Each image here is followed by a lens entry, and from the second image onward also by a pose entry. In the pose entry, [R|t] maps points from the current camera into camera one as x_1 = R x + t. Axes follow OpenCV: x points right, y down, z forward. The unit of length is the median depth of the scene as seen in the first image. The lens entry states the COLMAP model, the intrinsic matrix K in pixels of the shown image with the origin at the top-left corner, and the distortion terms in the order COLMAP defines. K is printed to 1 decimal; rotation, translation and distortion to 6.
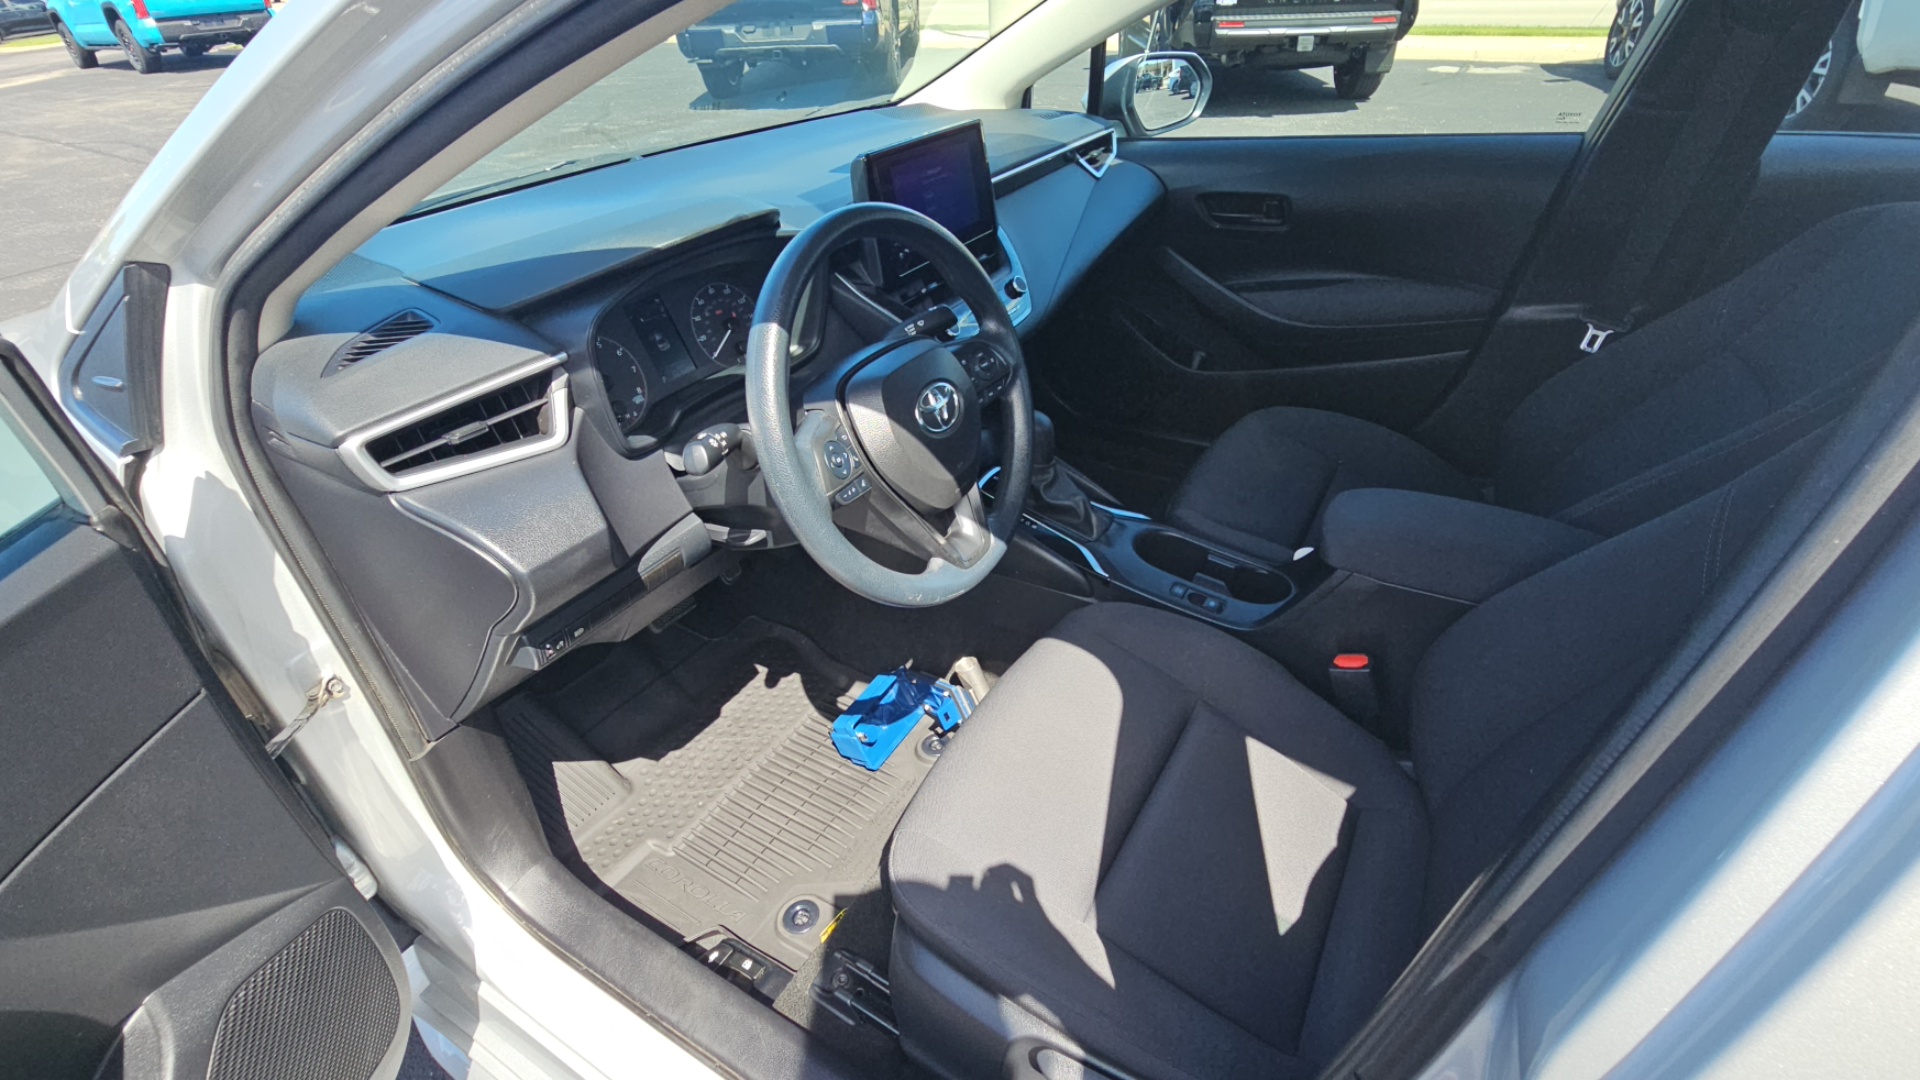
lens RADIAL K [[861.1, 0, 979.2], [0, 861.1, 538.7], [0, 0, 1]] dist [0.009316, -0.007657]
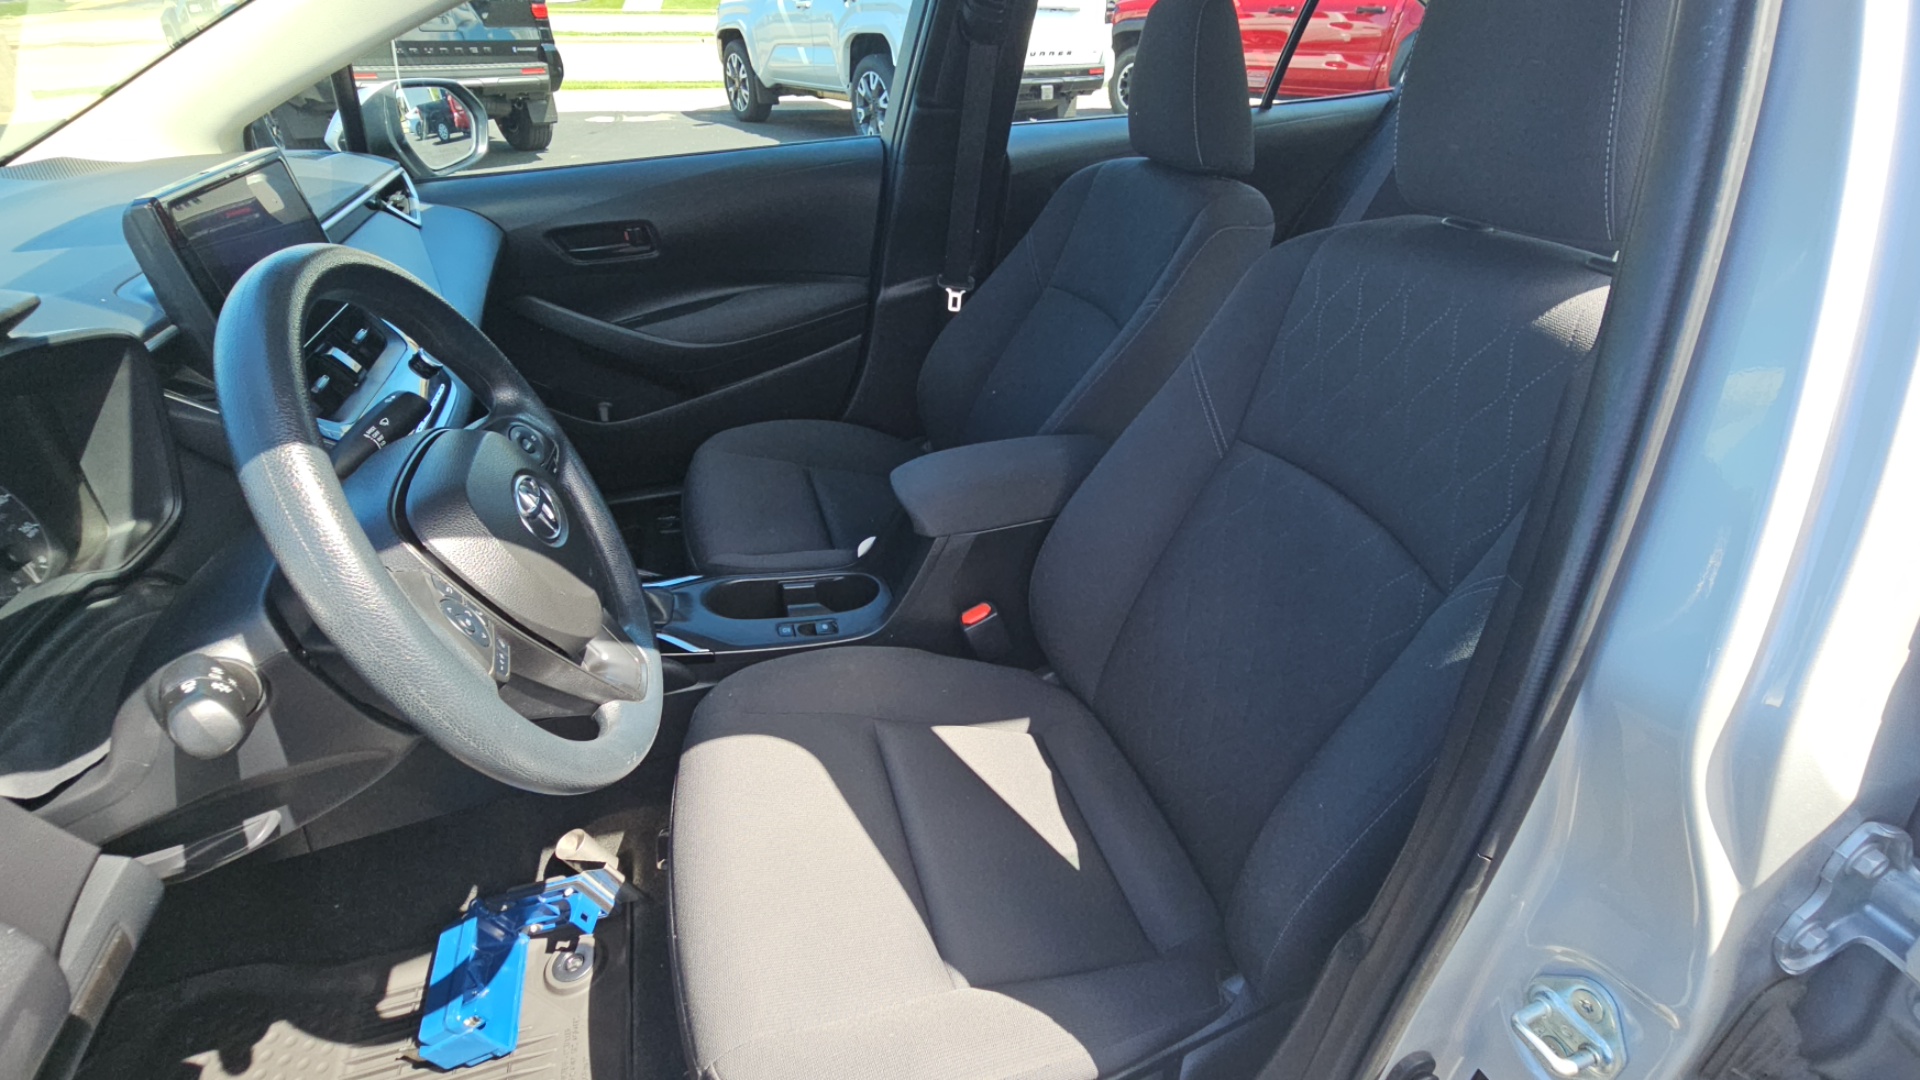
lens RADIAL K [[861.1, 0, 971.1], [0, 861.1, 538.8], [0, 0, 1]] dist [0.009316, -0.007657]
pose [[0.668061, -0.353573, 0.654736, -0.181974], [0.387833, 0.916382, 0.099143, -0.038776], [-0.635043, 0.187695, 0.749327, 0.153535]]
